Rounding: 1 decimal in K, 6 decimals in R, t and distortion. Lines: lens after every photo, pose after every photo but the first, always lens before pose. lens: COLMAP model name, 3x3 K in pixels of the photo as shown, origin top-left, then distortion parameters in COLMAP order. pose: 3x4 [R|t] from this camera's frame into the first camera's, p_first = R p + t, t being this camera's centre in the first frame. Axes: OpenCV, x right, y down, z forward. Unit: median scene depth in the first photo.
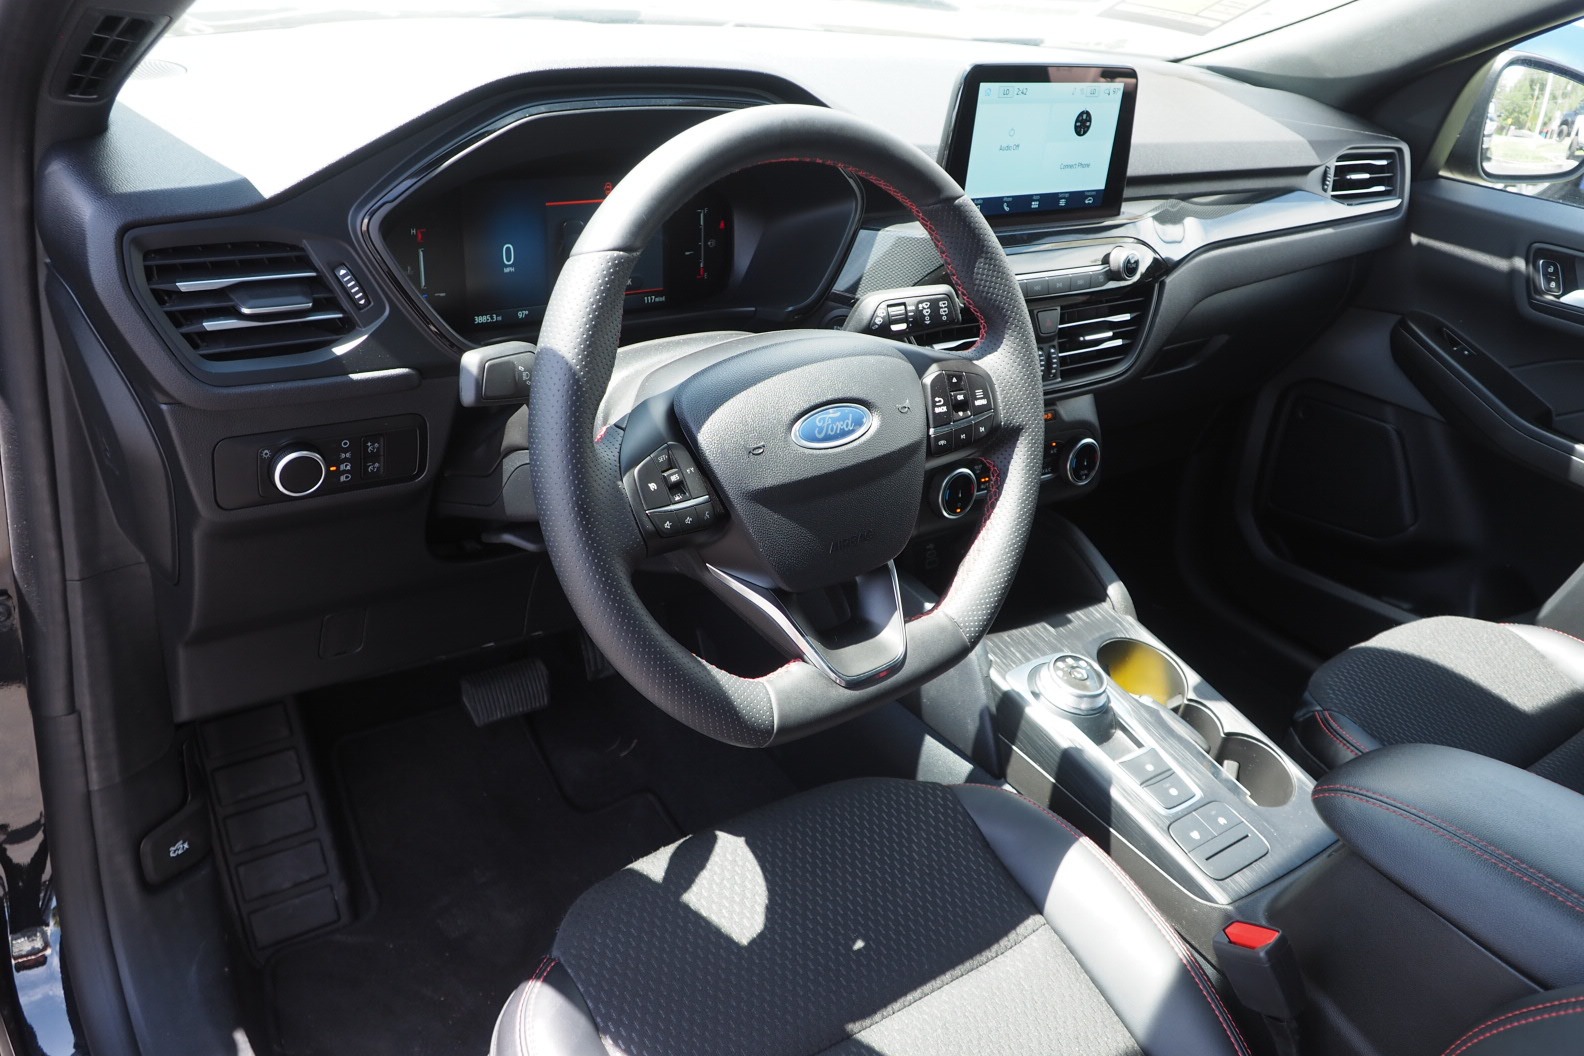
lens RADIAL K [[1288.2, 0, 792.0], [0, 1288.2, 528.0], [0, 0, 1]] dist [-0.053010, 0.003905]
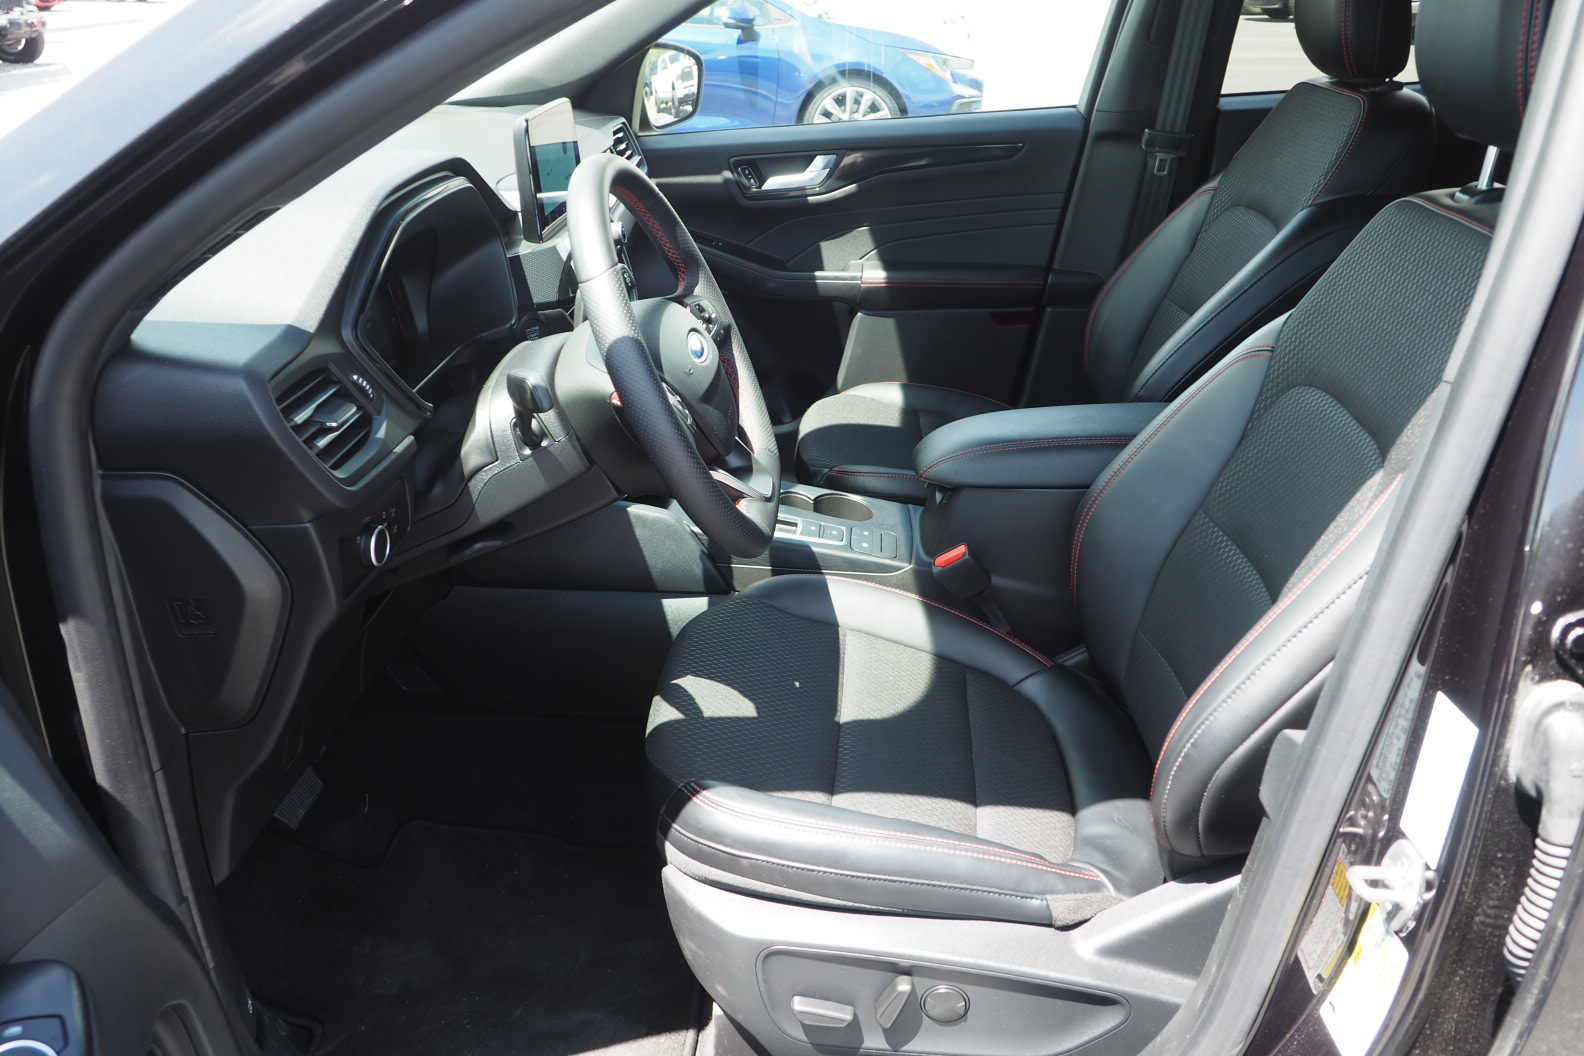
lens RADIAL K [[1288.2, 0, 792.0], [0, 1288.2, 528.0], [0, 0, 1]] dist [-0.053010, 0.003905]
pose [[0.642325, -0.431800, 0.633220, -0.703634], [0.447664, 0.881981, 0.147332, -0.048276], [-0.622105, 0.188835, 0.759820, -0.139315]]
